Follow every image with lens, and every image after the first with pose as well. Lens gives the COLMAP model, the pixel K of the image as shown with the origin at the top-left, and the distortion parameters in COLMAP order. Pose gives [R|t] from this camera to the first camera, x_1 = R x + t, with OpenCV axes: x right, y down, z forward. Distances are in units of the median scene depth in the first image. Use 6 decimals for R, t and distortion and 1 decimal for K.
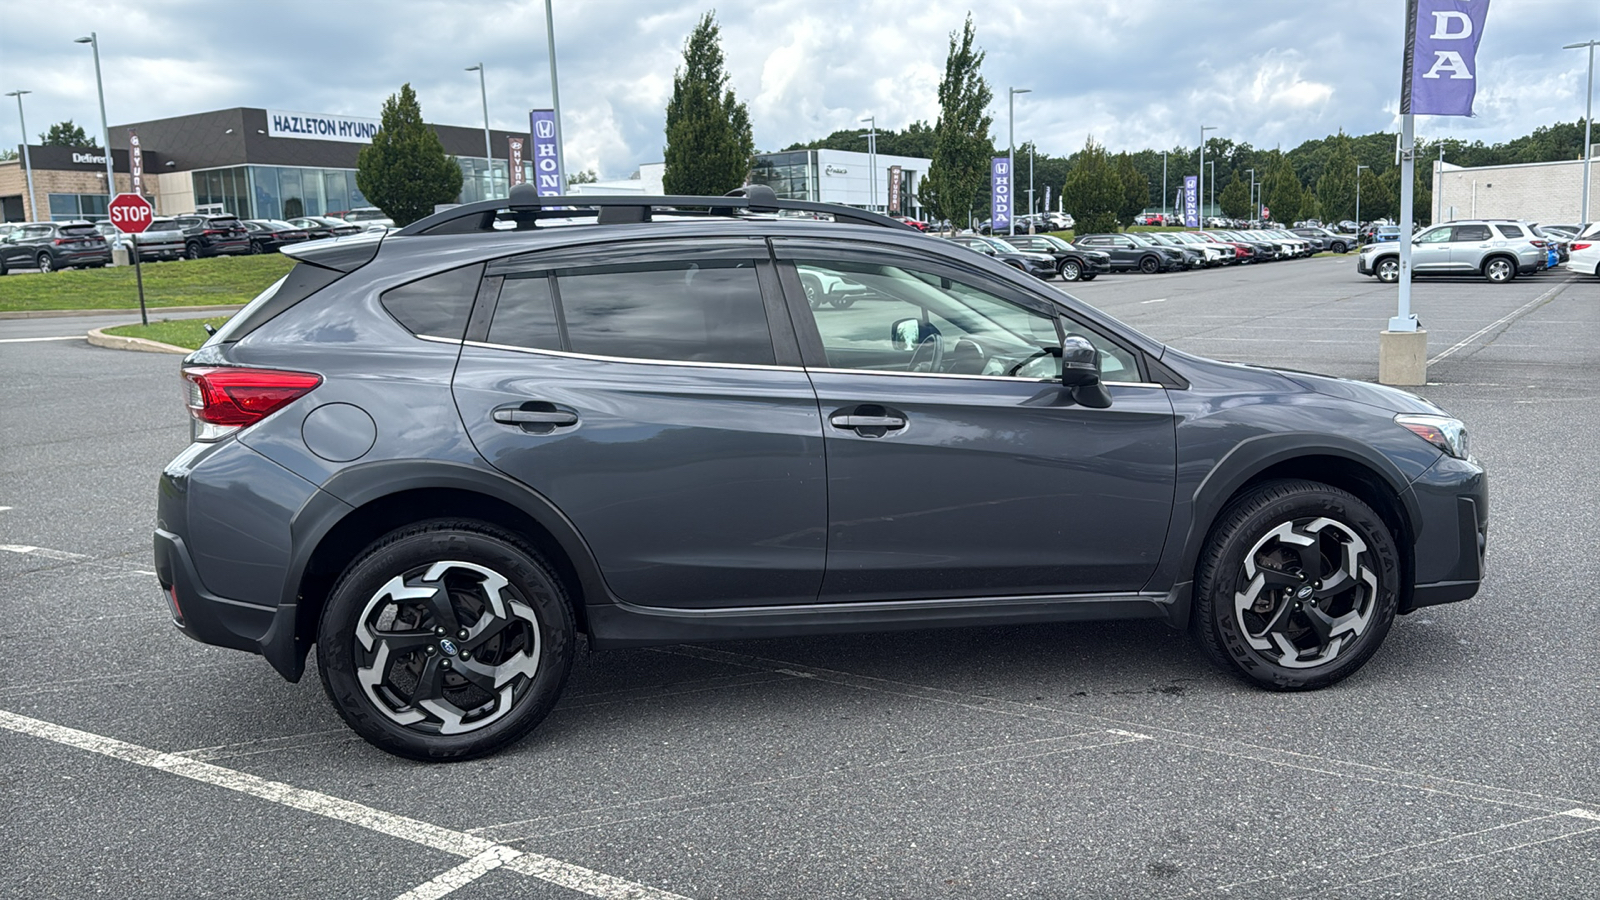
lens RADIAL K [[1372.9, 0, 829.0], [0, 1372.9, 451.8], [0, 0, 1]] dist [0.146557, -0.254796]
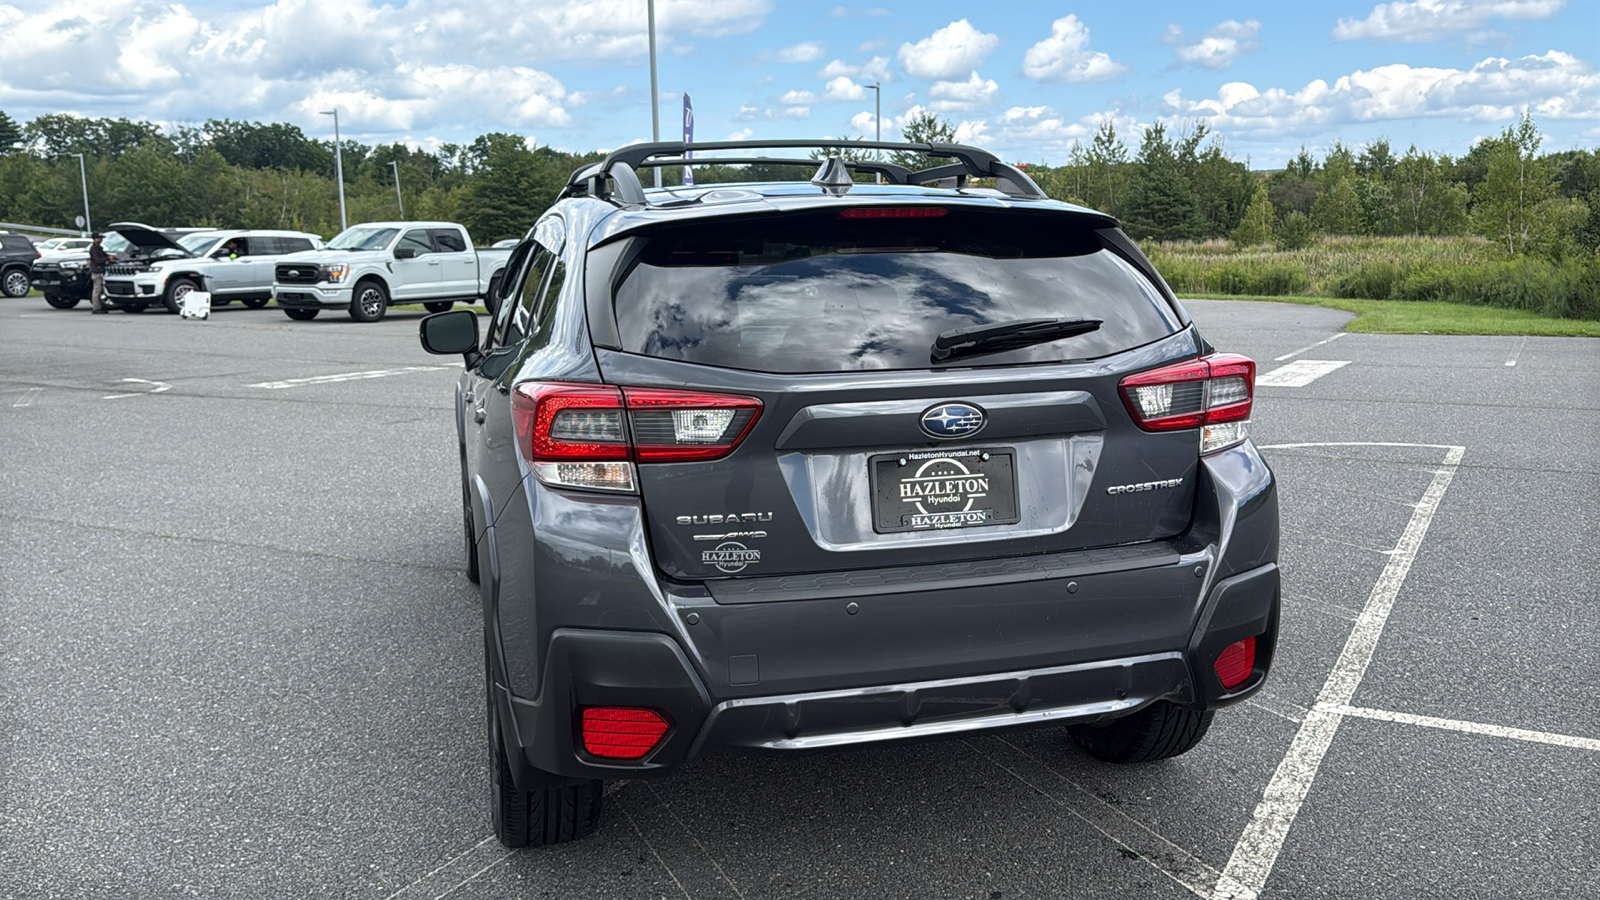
lens RADIAL K [[1366.5, 0, 845.5], [0, 1366.5, 437.8], [0, 0, 1]] dist [0.131475, -0.218541]
pose [[-0.069103, -0.125005, 0.989747, -1.035742], [0.151334, 0.979323, 0.134255, -0.129552], [-0.986064, 0.159060, -0.048757, 1.074407]]
